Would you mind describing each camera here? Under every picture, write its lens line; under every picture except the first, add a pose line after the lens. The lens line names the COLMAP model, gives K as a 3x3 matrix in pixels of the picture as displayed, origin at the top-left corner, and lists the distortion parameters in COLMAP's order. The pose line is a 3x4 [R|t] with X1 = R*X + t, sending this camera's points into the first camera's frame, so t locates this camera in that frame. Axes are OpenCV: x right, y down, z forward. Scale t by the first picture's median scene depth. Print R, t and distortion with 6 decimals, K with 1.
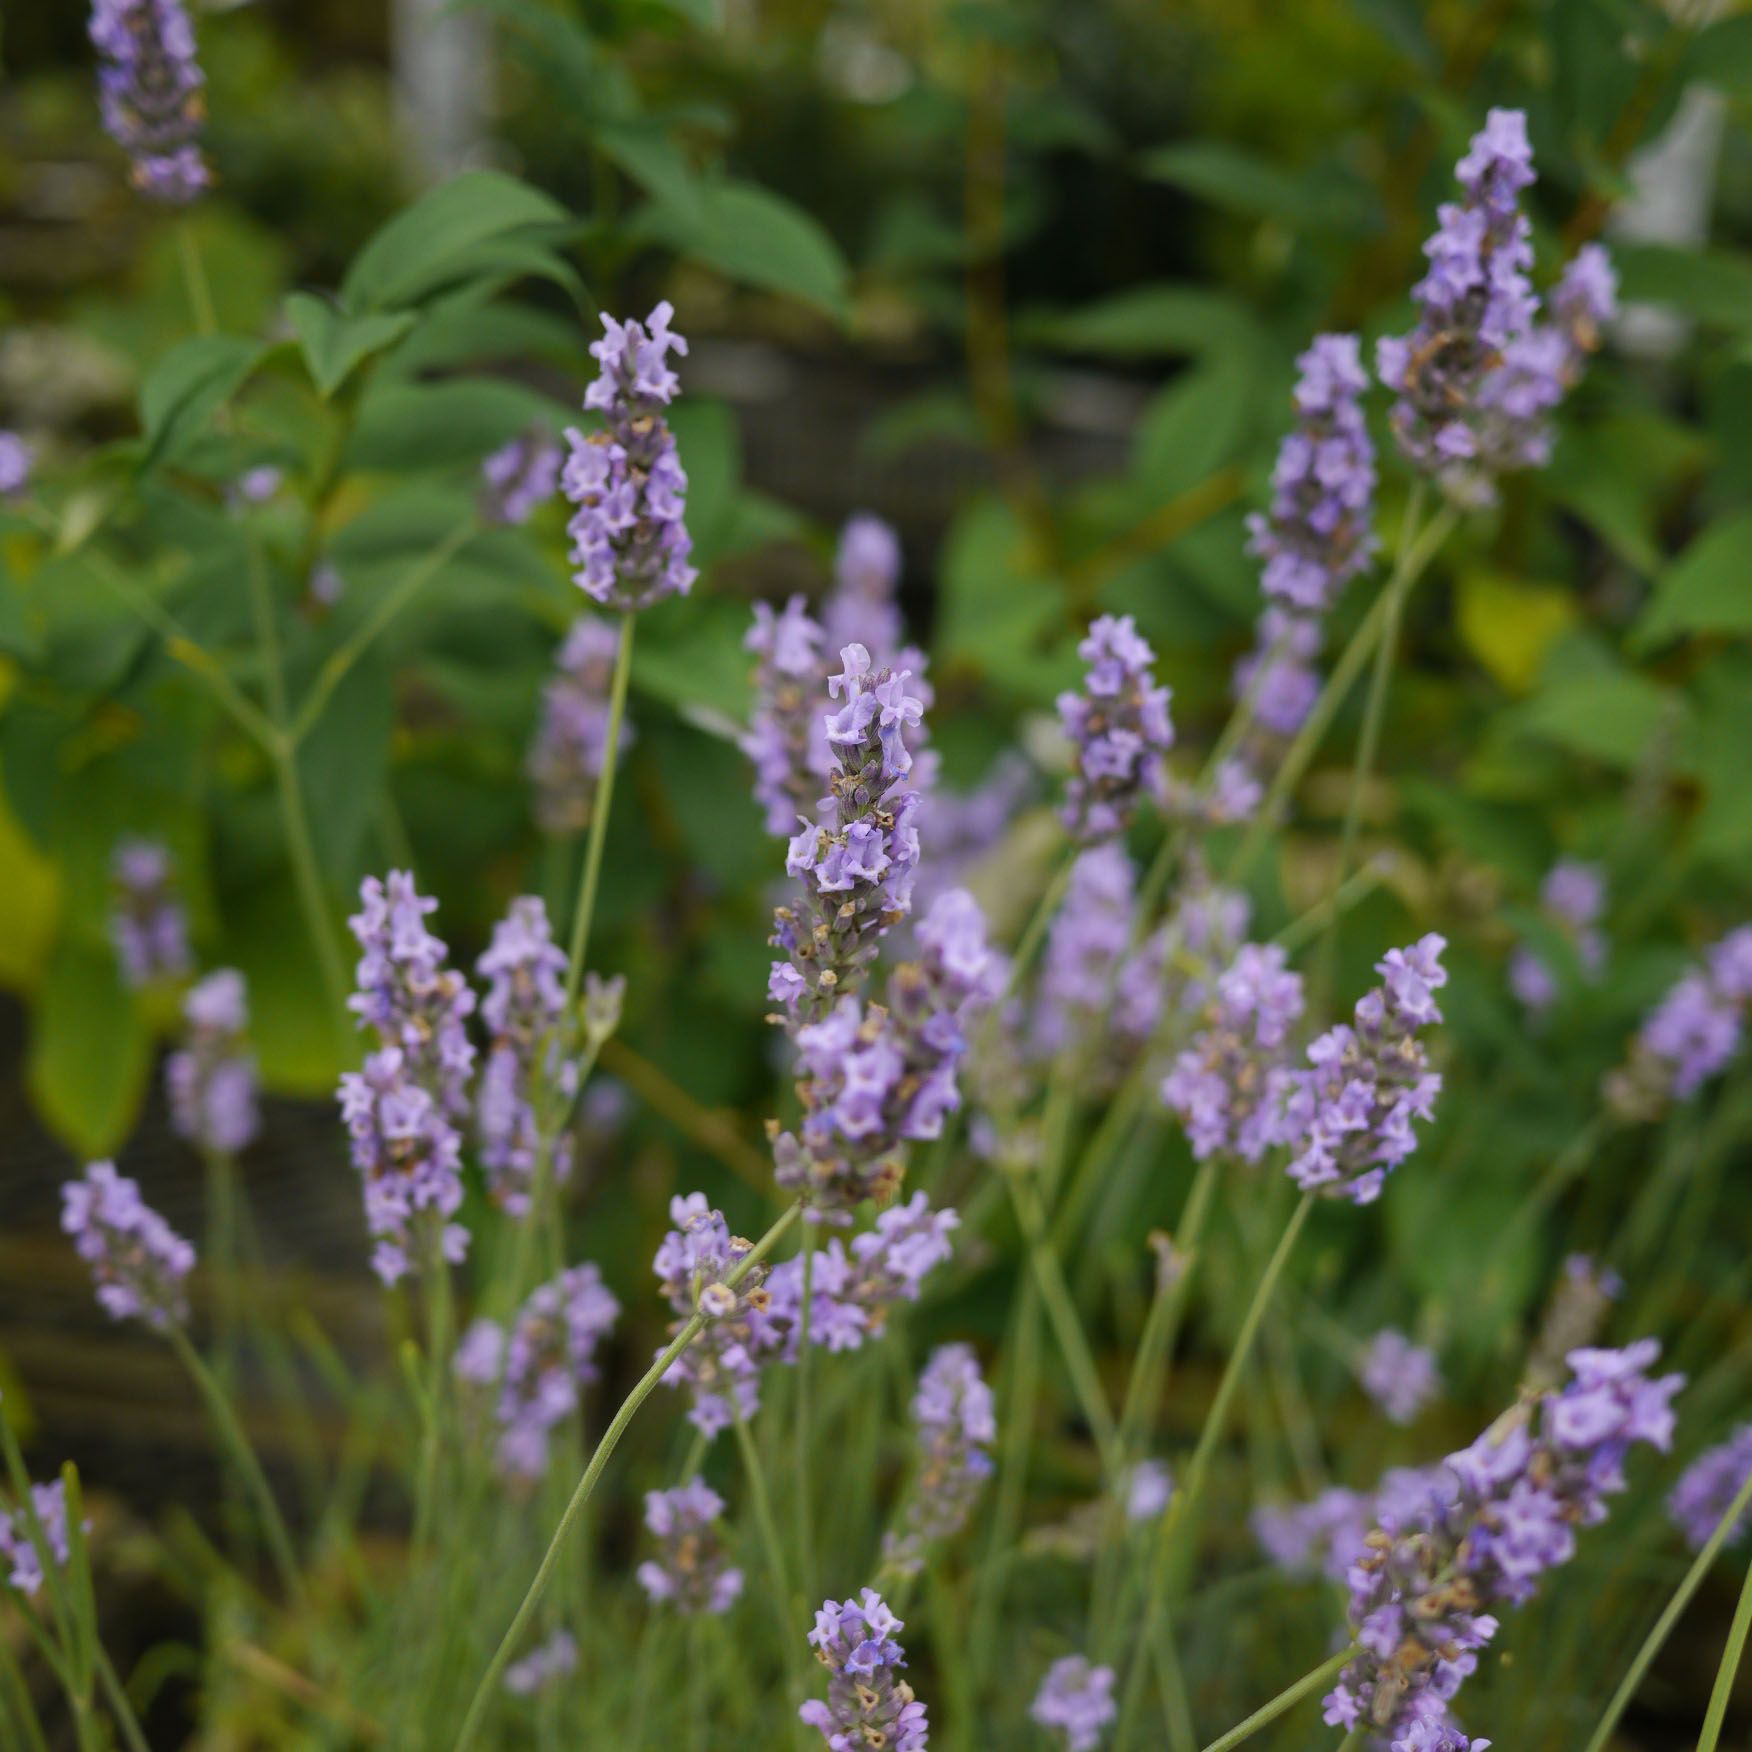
lens RADIAL K [[2797.0, 0, 876.0], [0, 2797.0, 876.0], [0, 0, 1]] dist [0.034509, 0.090695]
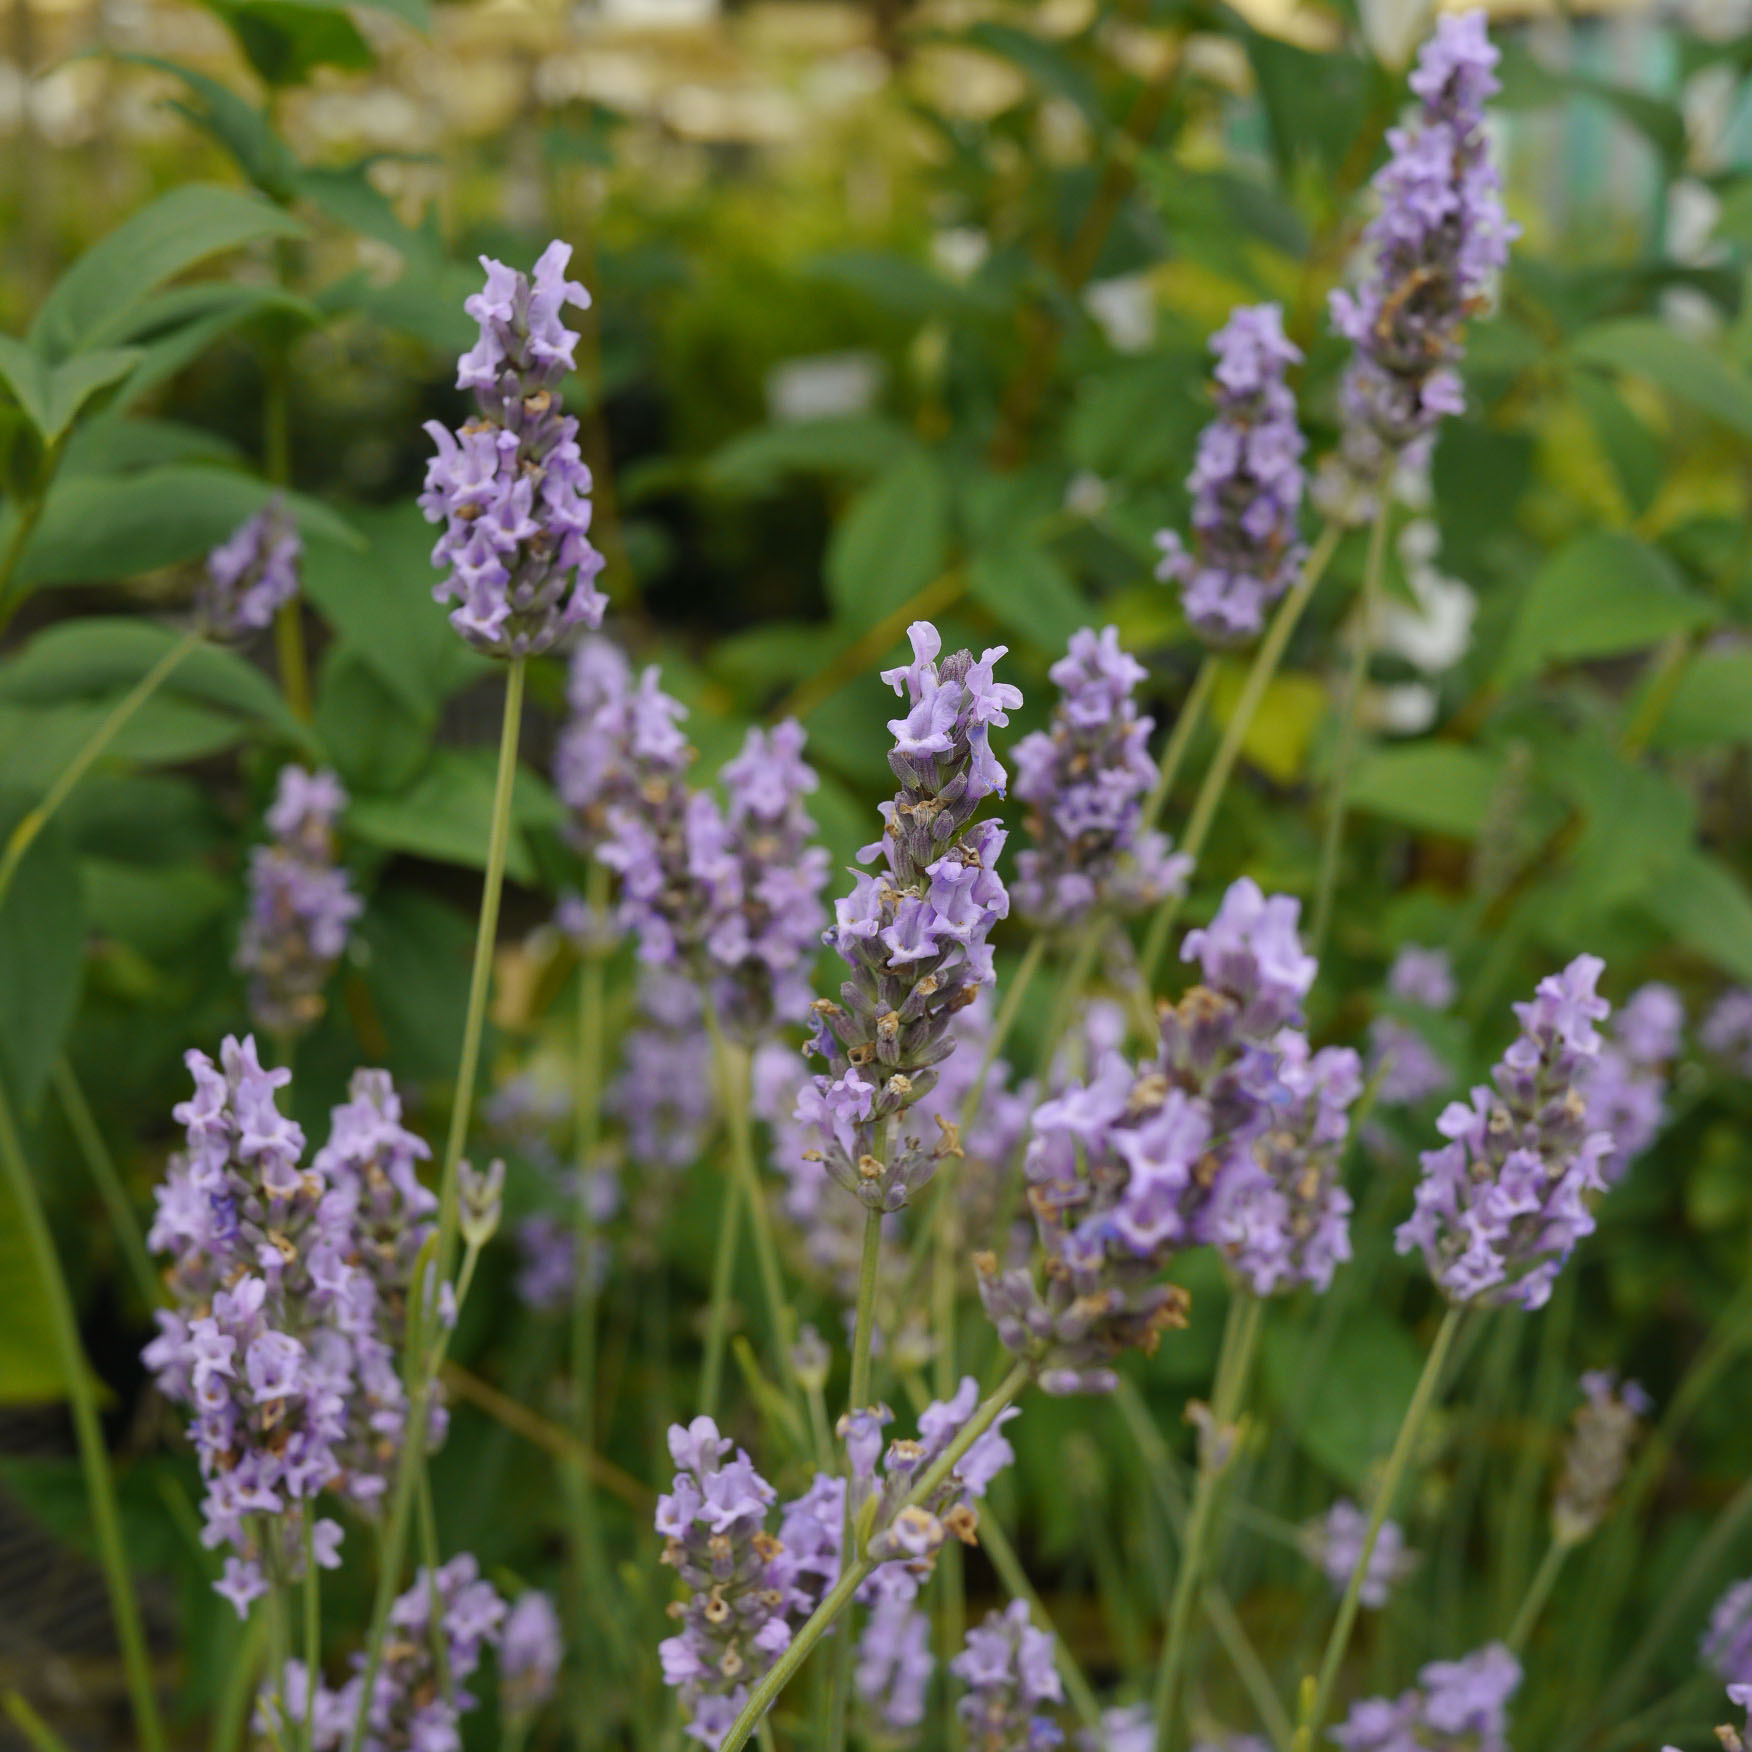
lens RADIAL K [[2780.8, 0, 868.1], [0, 2780.8, 774.0], [0, 0, 1]] dist [-0.004265, 0.040322]
pose [[0.972584, -0.093631, 0.212870, -0.162885], [0.121163, 0.985330, -0.120185, 0.039902], [-0.198494, 0.142682, 0.969661, 0.255621]]
